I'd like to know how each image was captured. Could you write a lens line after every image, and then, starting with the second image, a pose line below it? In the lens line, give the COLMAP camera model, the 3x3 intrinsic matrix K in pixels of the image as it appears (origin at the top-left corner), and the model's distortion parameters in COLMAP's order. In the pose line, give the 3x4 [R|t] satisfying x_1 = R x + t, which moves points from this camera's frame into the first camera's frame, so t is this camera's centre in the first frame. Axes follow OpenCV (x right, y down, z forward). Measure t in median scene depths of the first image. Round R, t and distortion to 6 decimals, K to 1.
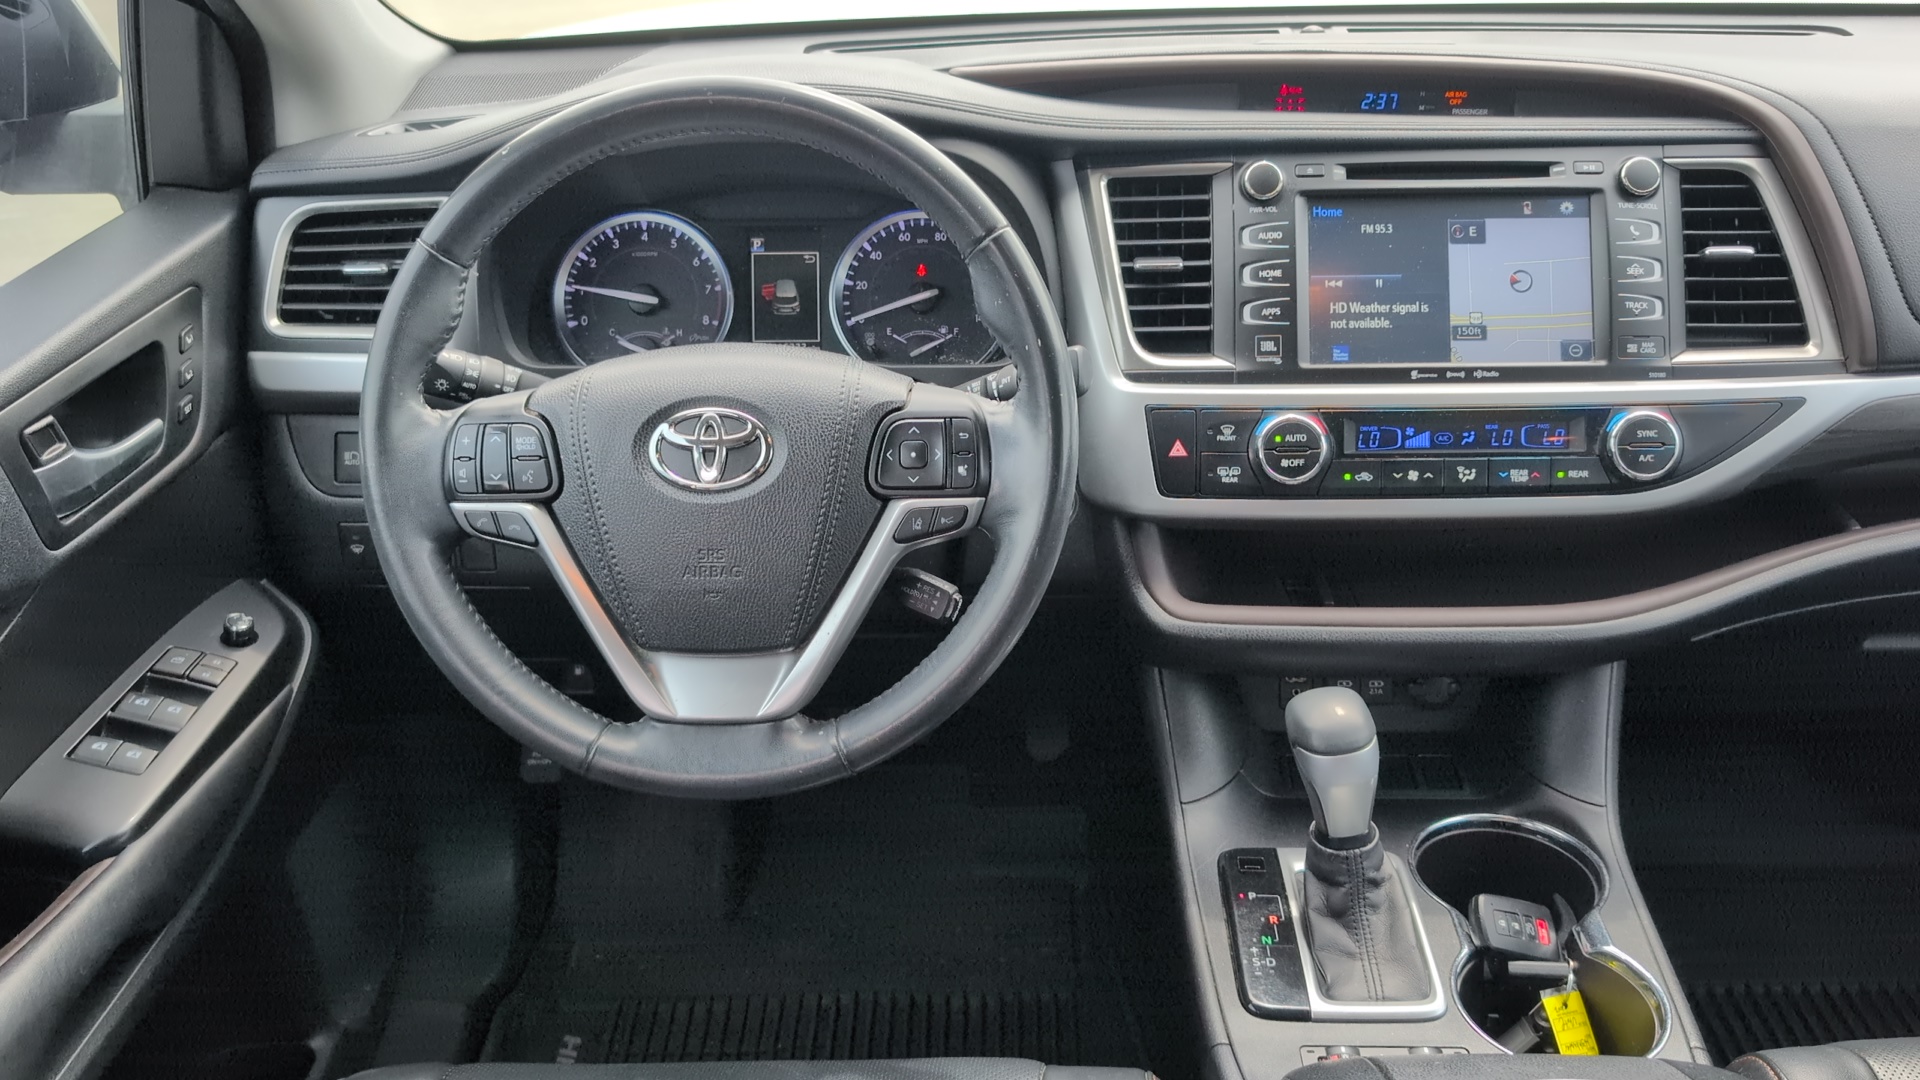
lens RADIAL K [[1594.6, 0, 960.0], [0, 1594.6, 540.0], [0, 0, 1]] dist [0.036510, -0.091201]
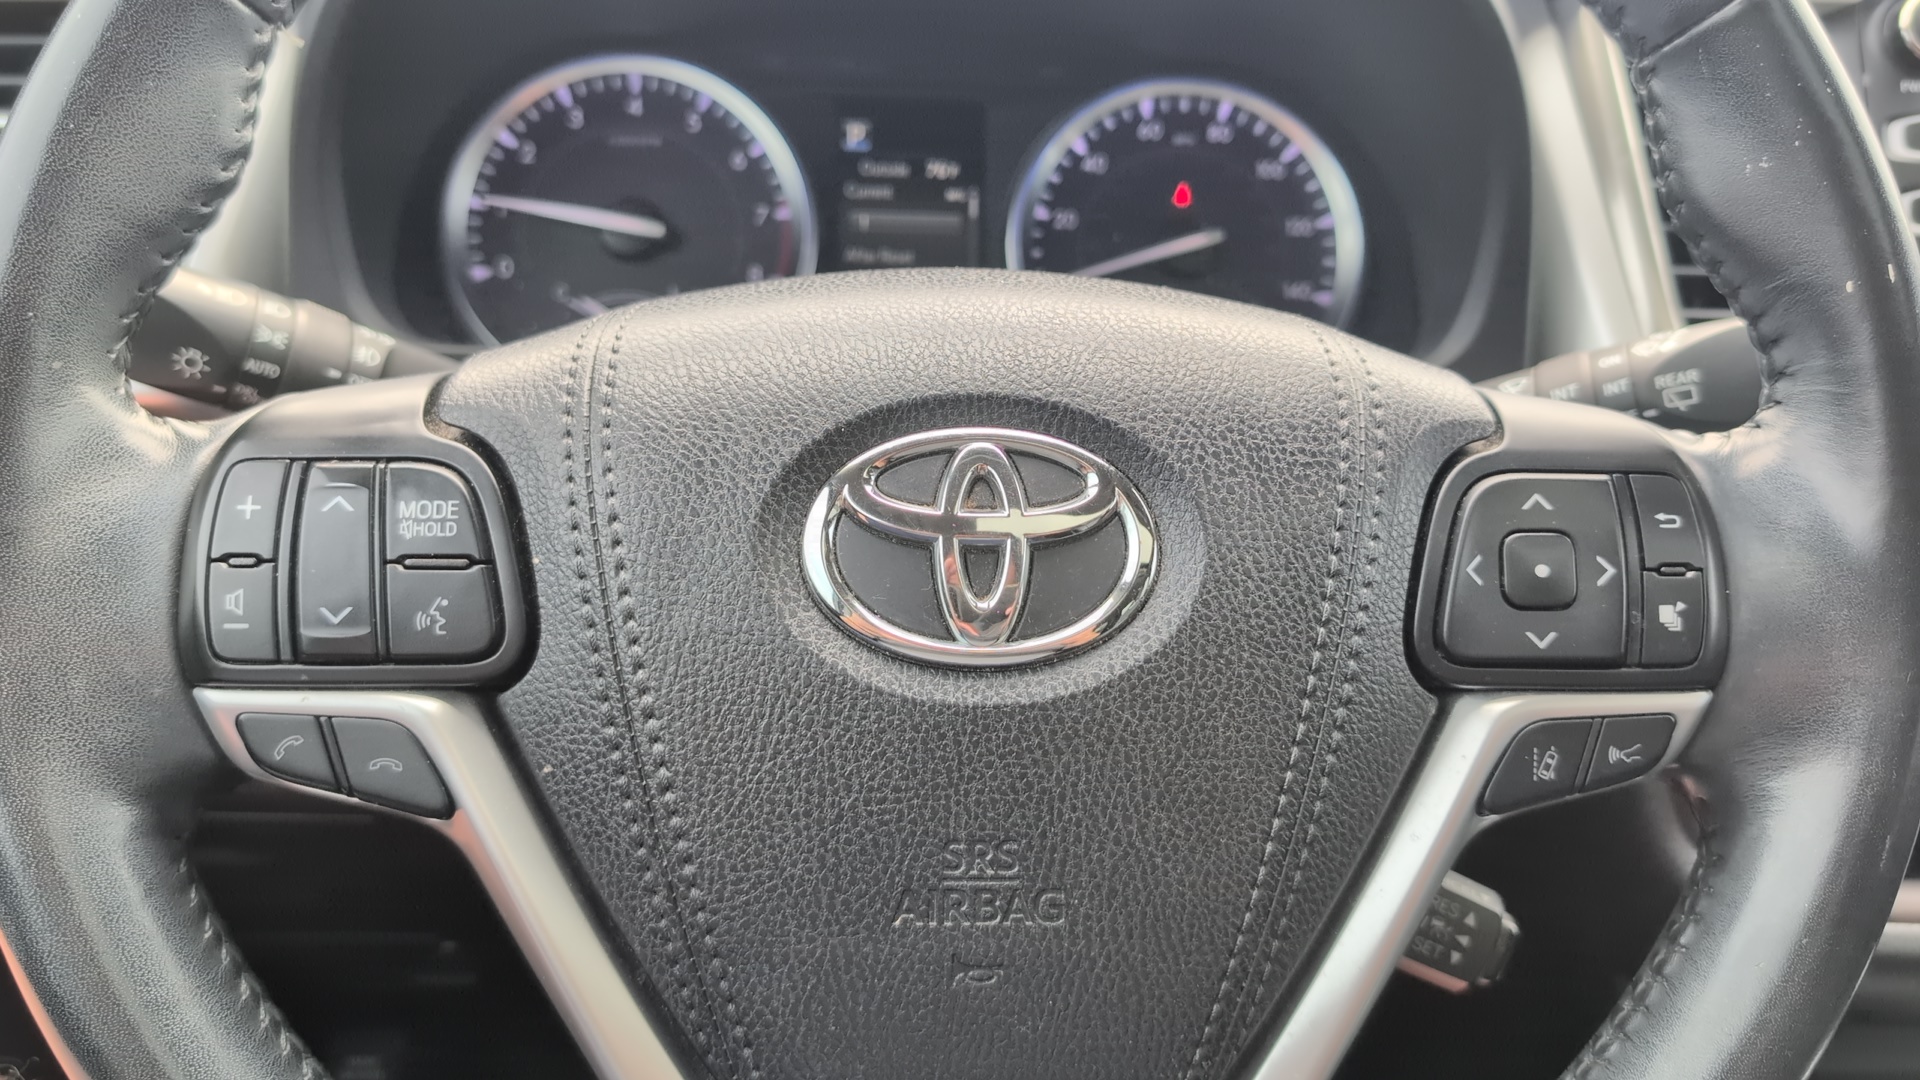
lens RADIAL K [[1653.9, 0, 987.8], [0, 1653.9, 544.0], [0, 0, 1]] dist [-0.001040, -0.093625]
pose [[0.992254, 0.019532, 0.122683, -0.165964], [-0.013617, 0.998712, -0.048868, -0.033327], [-0.123479, 0.046819, 0.991242, 0.537597]]
